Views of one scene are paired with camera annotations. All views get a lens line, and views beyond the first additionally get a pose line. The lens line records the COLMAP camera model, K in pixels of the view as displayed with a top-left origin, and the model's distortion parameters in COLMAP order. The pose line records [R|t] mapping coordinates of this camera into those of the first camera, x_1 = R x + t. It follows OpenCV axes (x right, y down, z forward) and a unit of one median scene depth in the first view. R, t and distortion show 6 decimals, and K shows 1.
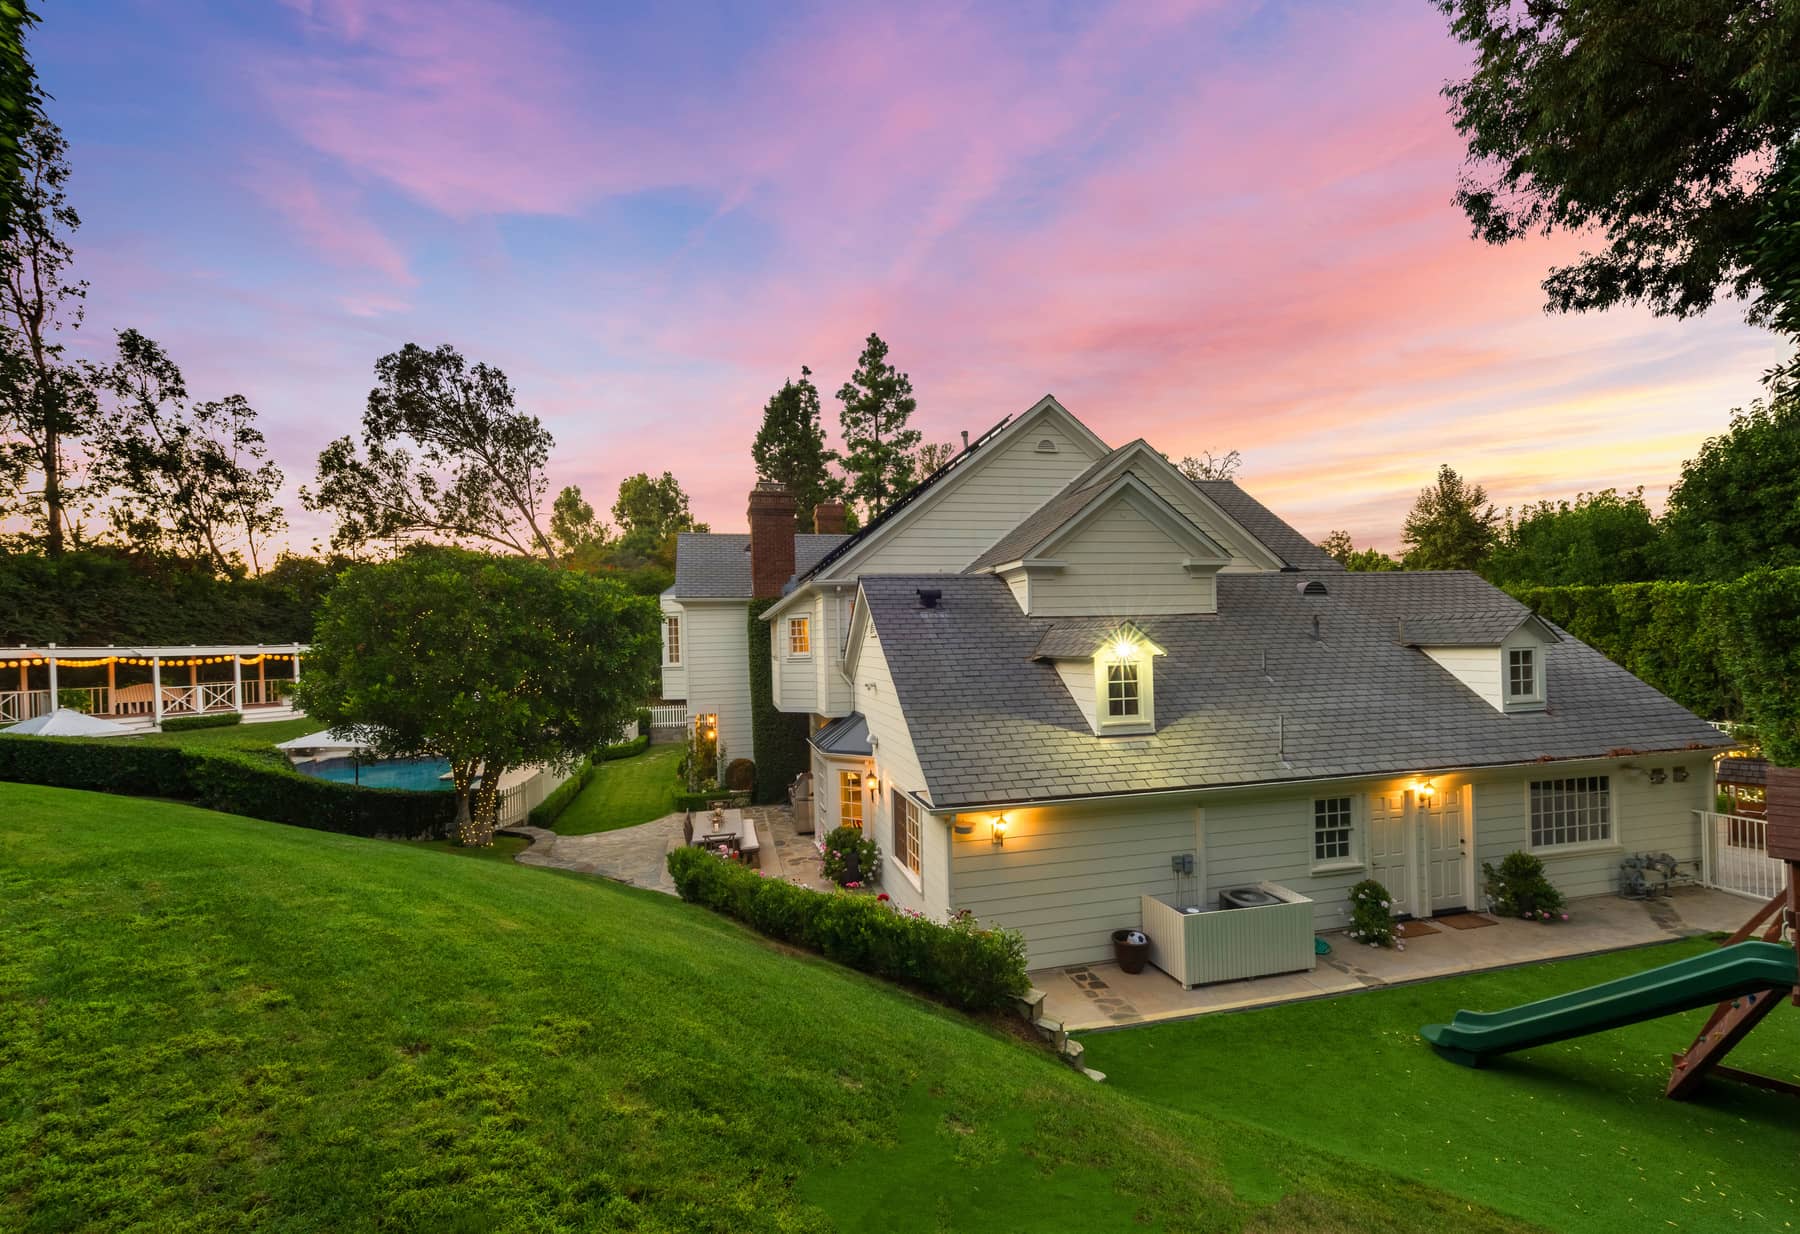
lens RADIAL K [[756.1, 0, 900.5], [0, 756.1, 677.2], [0, 0, 1]] dist [0.002924, 0.000196]
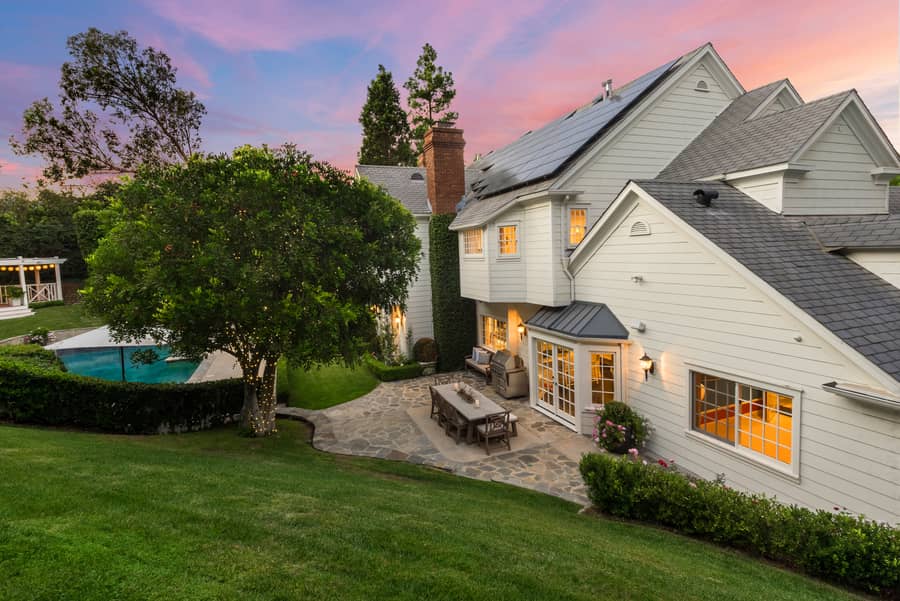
lens RADIAL K [[439.8, 0, 450.0], [0, 439.8, 300.5], [0, 0, 1]] dist [0.015139, -0.009096]
pose [[0.991530, -0.027534, 0.126926, -0.142266], [0.020364, 0.998141, 0.057440, 0.000210], [-0.128271, -0.054369, 0.990248, 0.133198]]
